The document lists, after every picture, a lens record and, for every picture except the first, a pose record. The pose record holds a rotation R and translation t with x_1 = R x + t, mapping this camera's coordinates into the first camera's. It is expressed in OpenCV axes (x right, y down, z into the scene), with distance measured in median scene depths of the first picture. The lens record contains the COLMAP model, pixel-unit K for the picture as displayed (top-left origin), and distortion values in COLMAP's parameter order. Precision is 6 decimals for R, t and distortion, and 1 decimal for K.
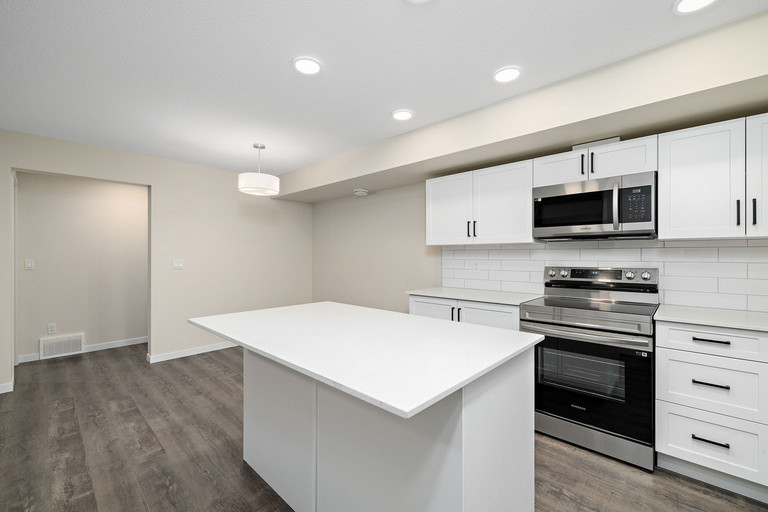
lens RADIAL K [[321.4, 0, 382.4], [0, 321.4, 257.8], [0, 0, 1]] dist [0.002063, -0.000798]
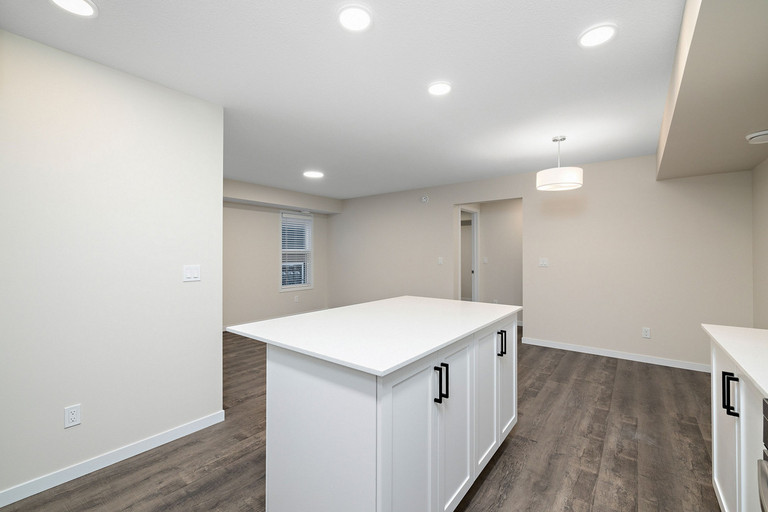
lens RADIAL K [[321.4, 0, 382.4], [0, 321.4, 257.8], [0, 0, 1]] dist [0.002063, -0.000798]
pose [[0.091466, 0.010761, -0.995750, 0.595357], [-0.005752, 0.999931, 0.010278, -0.005814], [0.995792, 0.004787, 0.091522, 0.476881]]
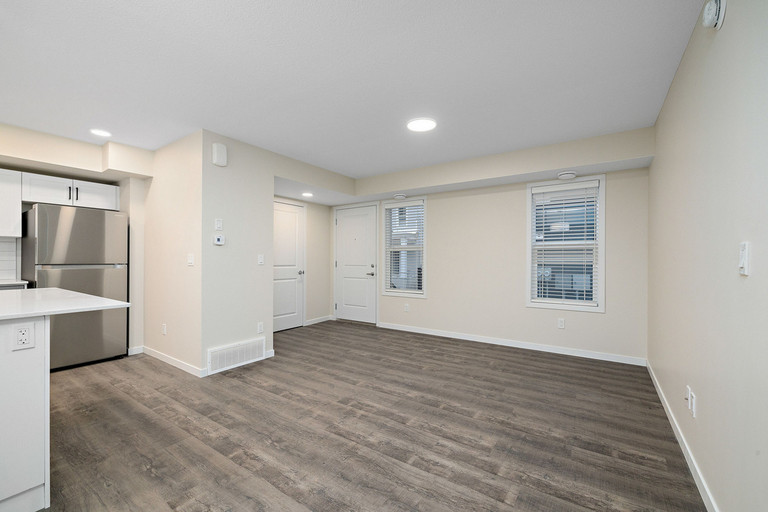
lens RADIAL K [[321.4, 0, 382.4], [0, 321.4, 257.8], [0, 0, 1]] dist [0.002063, -0.000798]
pose [[-0.987552, -0.003913, -0.157244, -0.764789], [-0.004244, 0.999989, 0.001773, 0.032345], [0.157236, 0.002418, -0.987558, 1.323480]]
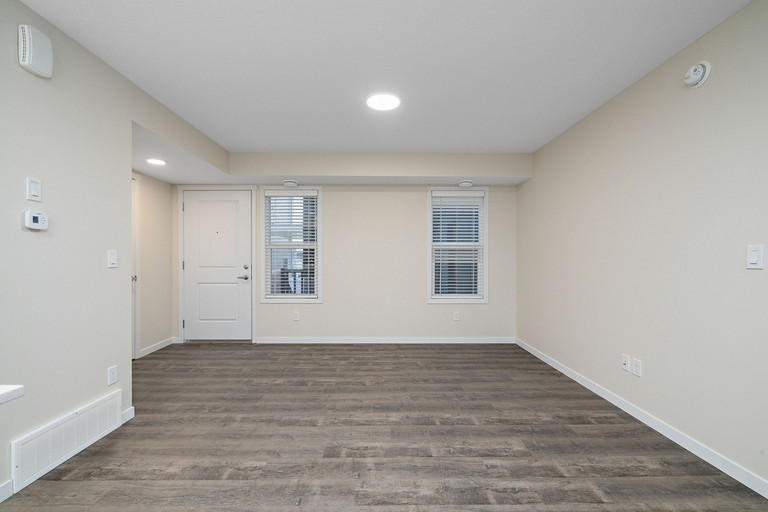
lens RADIAL K [[324.3, 0, 381.6], [0, 324.3, 261.0], [0, 0, 1]] dist [0.000340, -0.000157]
pose [[-0.723100, 0.001512, -0.690742, -0.411340], [-0.006586, 0.999937, 0.009084, 0.037998], [0.690712, 0.011117, -0.723045, 0.952996]]
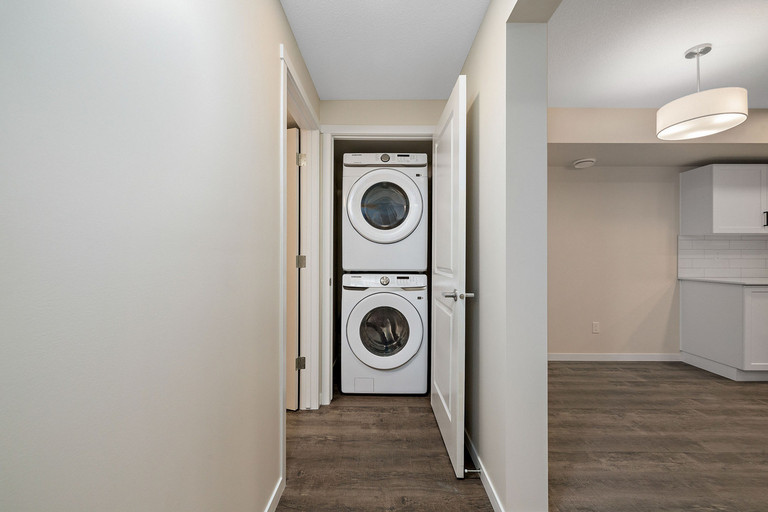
lens RADIAL K [[321.4, 0, 382.4], [0, 321.4, 257.8], [0, 0, 1]] dist [0.002063, -0.000798]
pose [[0.725442, -0.000934, 0.688283, -1.451770], [-0.000495, 0.999998, 0.001878, 0.037798], [-0.688283, -0.001703, 0.725440, 1.165046]]
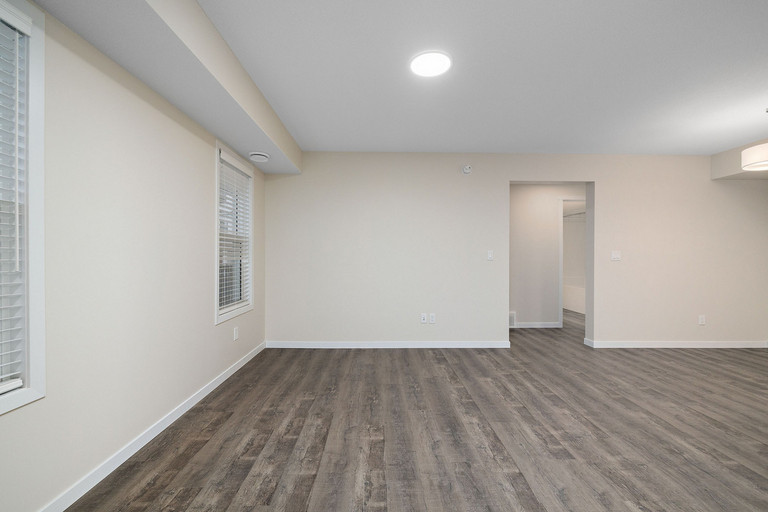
lens RADIAL K [[321.4, 0, 382.4], [0, 321.4, 257.8], [0, 0, 1]] dist [0.002063, -0.000798]
pose [[0.697530, 0.005315, -0.716536, -0.593008], [-0.009084, 0.999958, -0.001427, 0.048373], [0.716498, 0.007504, 0.697548, -0.337574]]
